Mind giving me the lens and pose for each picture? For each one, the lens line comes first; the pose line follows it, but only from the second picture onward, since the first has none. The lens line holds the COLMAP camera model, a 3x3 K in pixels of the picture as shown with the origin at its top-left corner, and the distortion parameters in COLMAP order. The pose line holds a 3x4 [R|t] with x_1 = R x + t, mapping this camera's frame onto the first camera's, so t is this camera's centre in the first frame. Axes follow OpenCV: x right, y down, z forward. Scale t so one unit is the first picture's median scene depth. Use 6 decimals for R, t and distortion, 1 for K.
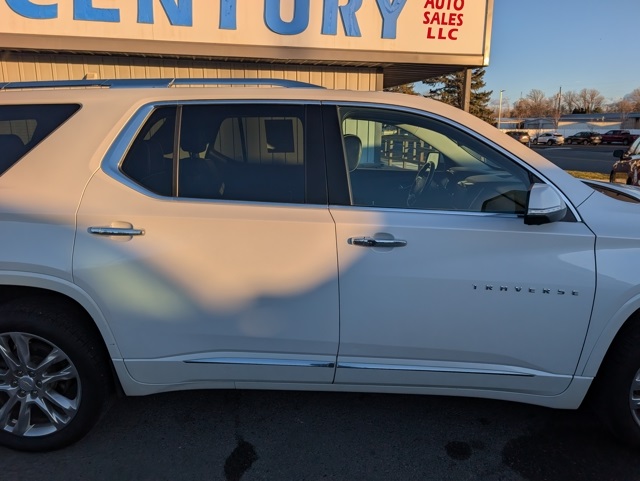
lens RADIAL K [[458.1, 0, 318.0], [0, 458.1, 228.3], [0, 0, 1]] dist [0.022278, -0.013527]
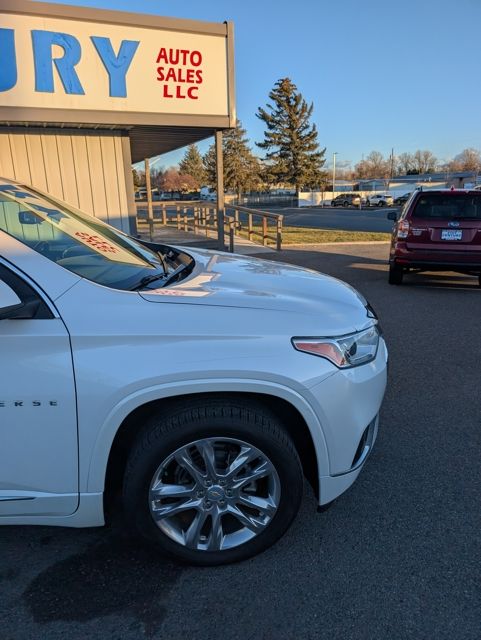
lens RADIAL K [[458.1, 0, 235.3], [0, 458.1, 328.7], [0, 0, 1]] dist [0.022278, -0.013527]
pose [[0.989443, -0.062711, 0.130649, 0.236128], [0.053289, 0.995803, 0.074412, -0.012042], [-0.134767, -0.066664, 0.988632, 0.038520]]
